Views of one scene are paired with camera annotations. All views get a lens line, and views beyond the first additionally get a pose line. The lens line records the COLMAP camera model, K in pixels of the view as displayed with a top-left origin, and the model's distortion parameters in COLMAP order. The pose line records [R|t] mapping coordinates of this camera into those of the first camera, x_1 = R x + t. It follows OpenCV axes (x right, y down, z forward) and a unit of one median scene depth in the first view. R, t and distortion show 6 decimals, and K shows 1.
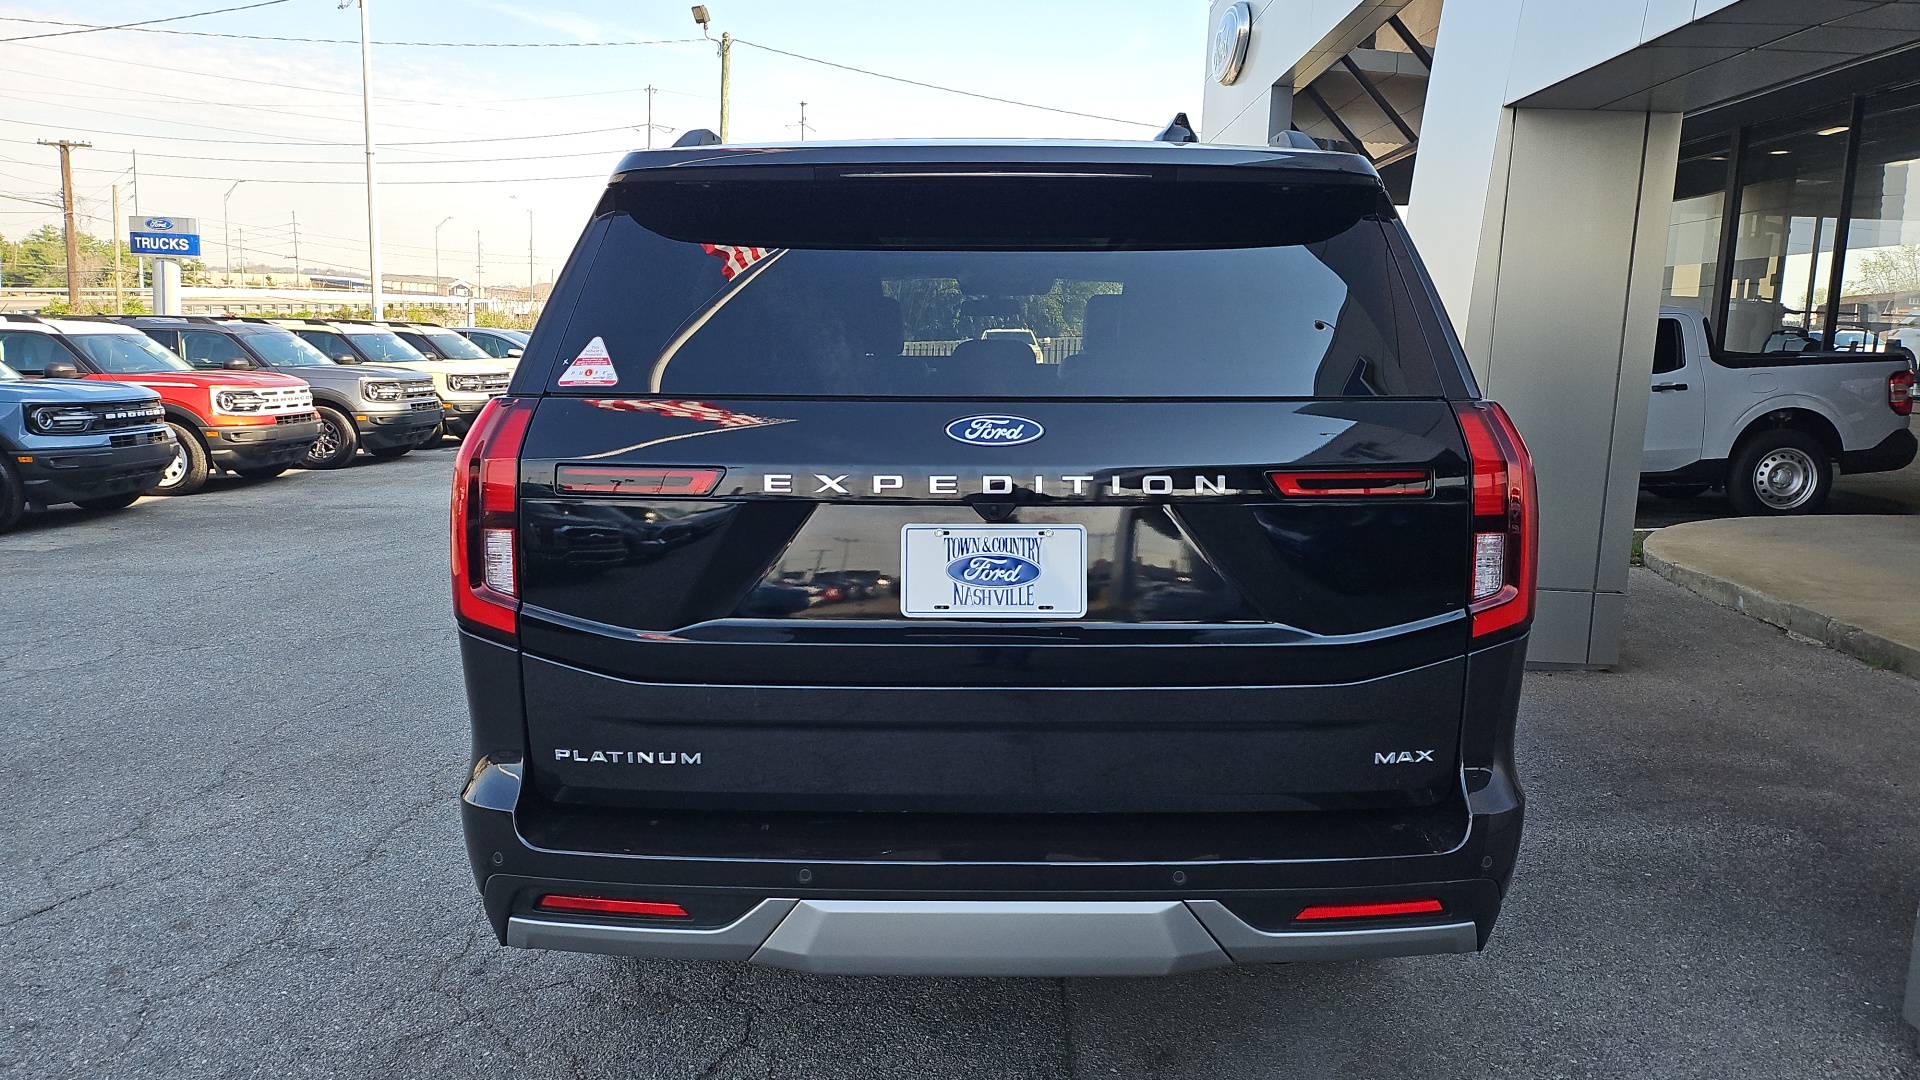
lens RADIAL K [[1396.6, 0, 974.9], [0, 1396.6, 542.8], [0, 0, 1]] dist [0.062139, -0.004594]
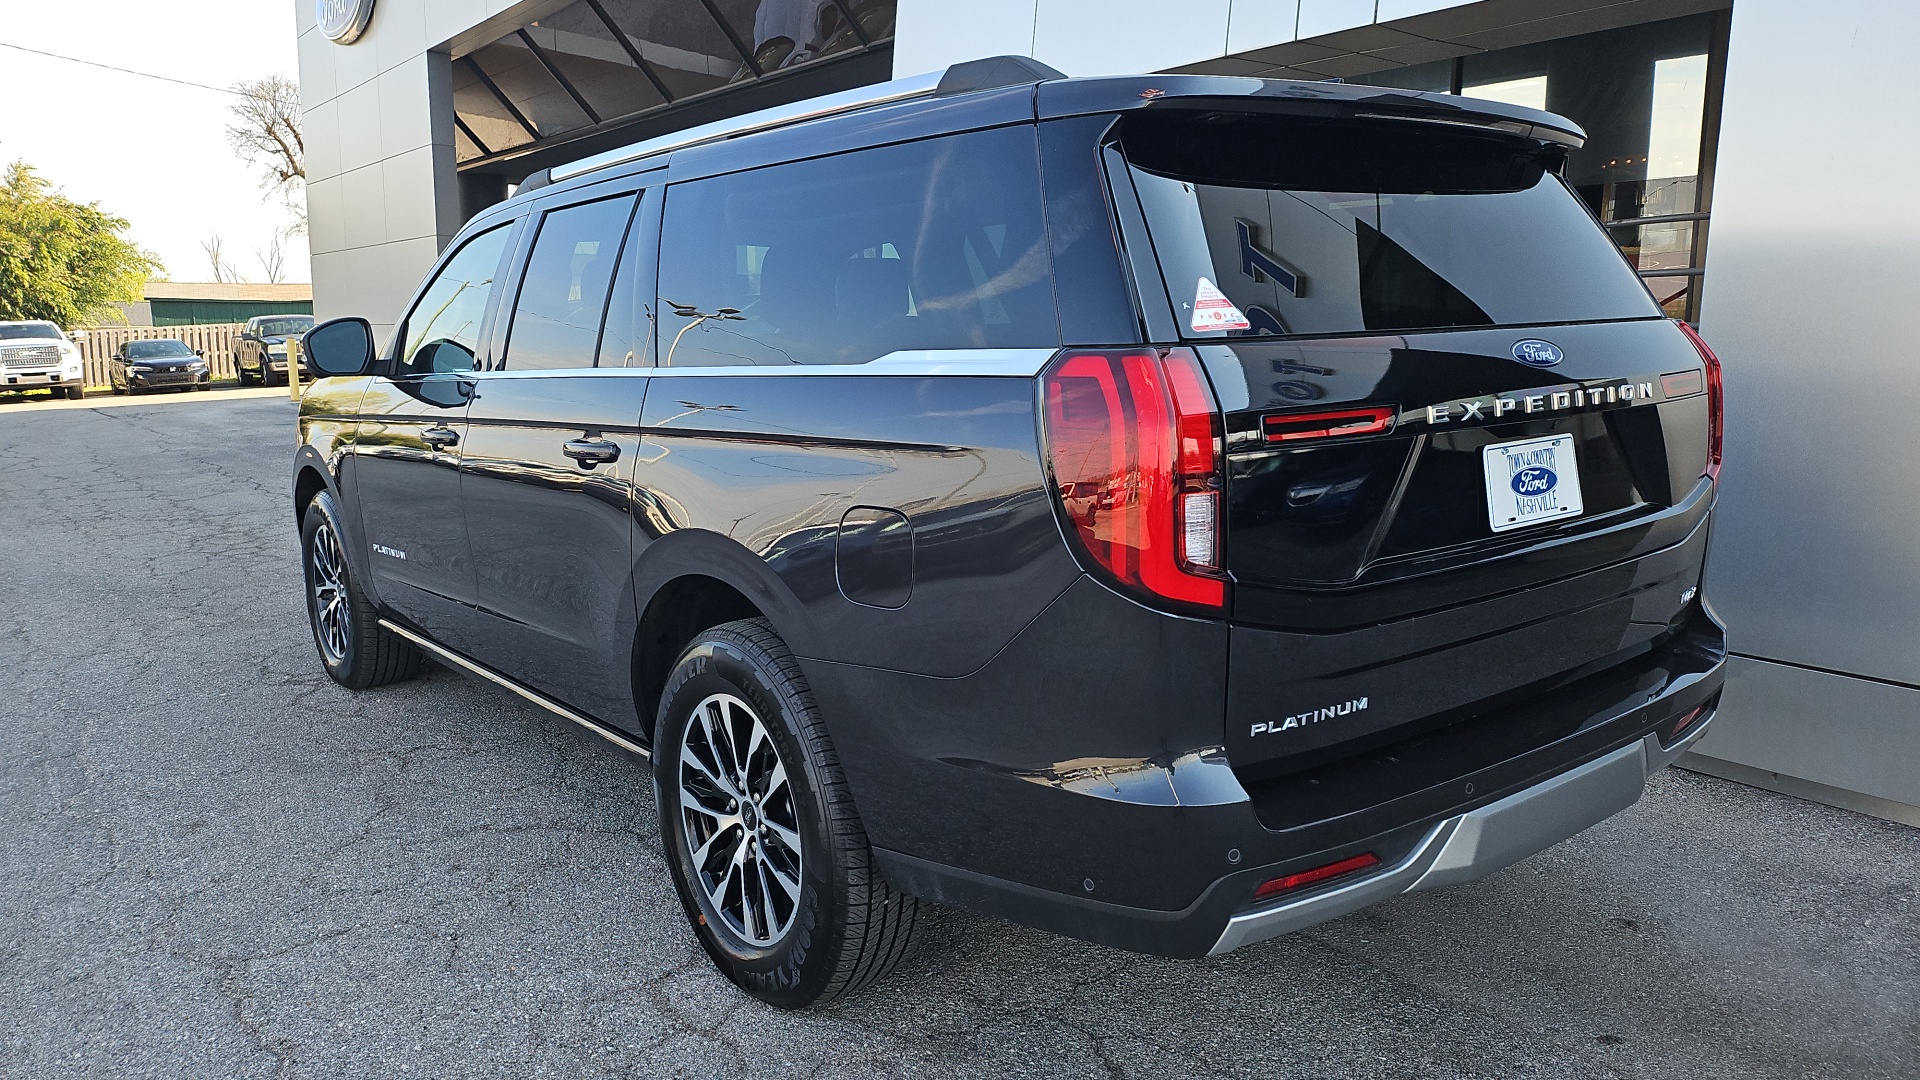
lens RADIAL K [[1396.6, 0, 974.9], [0, 1396.6, 542.8], [0, 0, 1]] dist [0.062139, -0.004594]
pose [[0.775217, -0.125512, 0.619101, -1.003859], [0.120803, 0.991430, 0.049730, -0.039663], [-0.620037, 0.036237, 0.783735, 0.393417]]
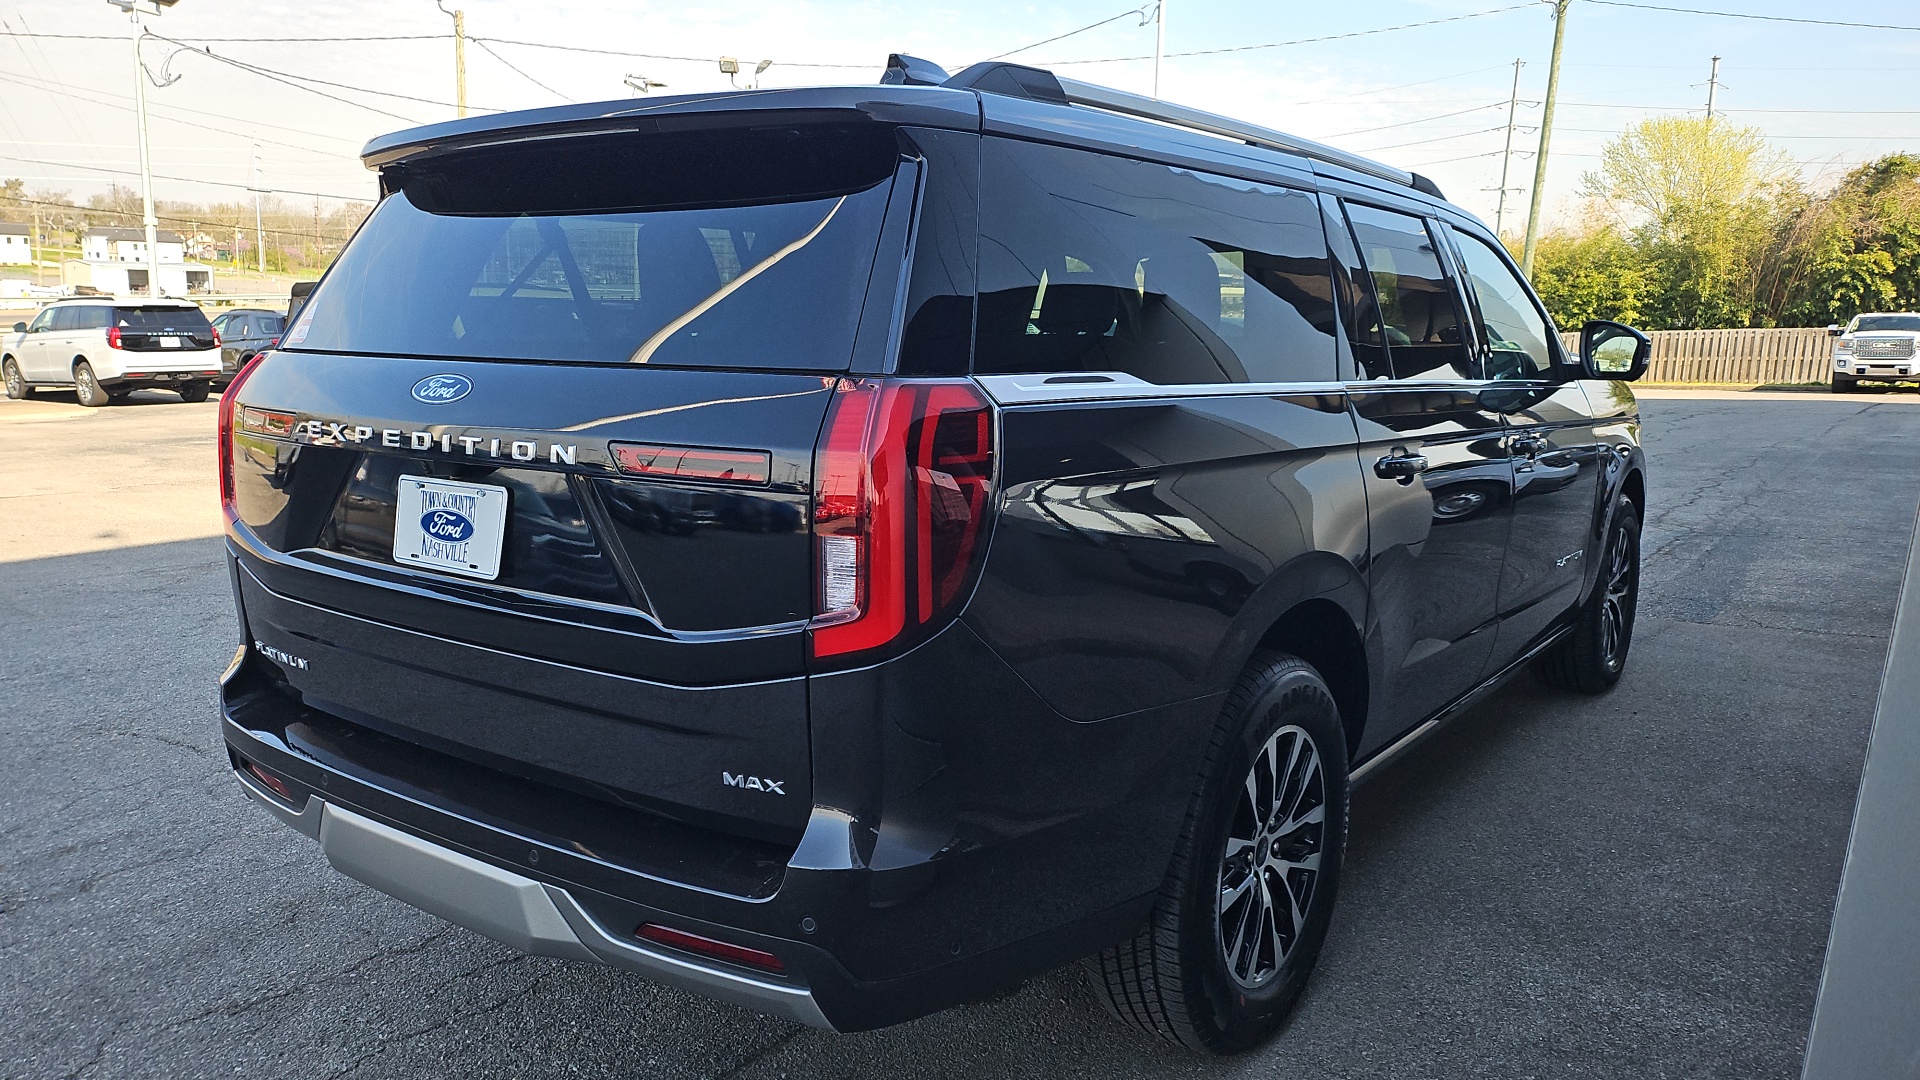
lens RADIAL K [[1396.6, 0, 974.9], [0, 1396.6, 542.8], [0, 0, 1]] dist [0.062139, -0.004594]
pose [[0.806900, 0.097065, -0.582658, 0.916699], [-0.092896, 0.994984, 0.037106, -0.041416], [0.583337, 0.024185, 0.811870, 0.374107]]
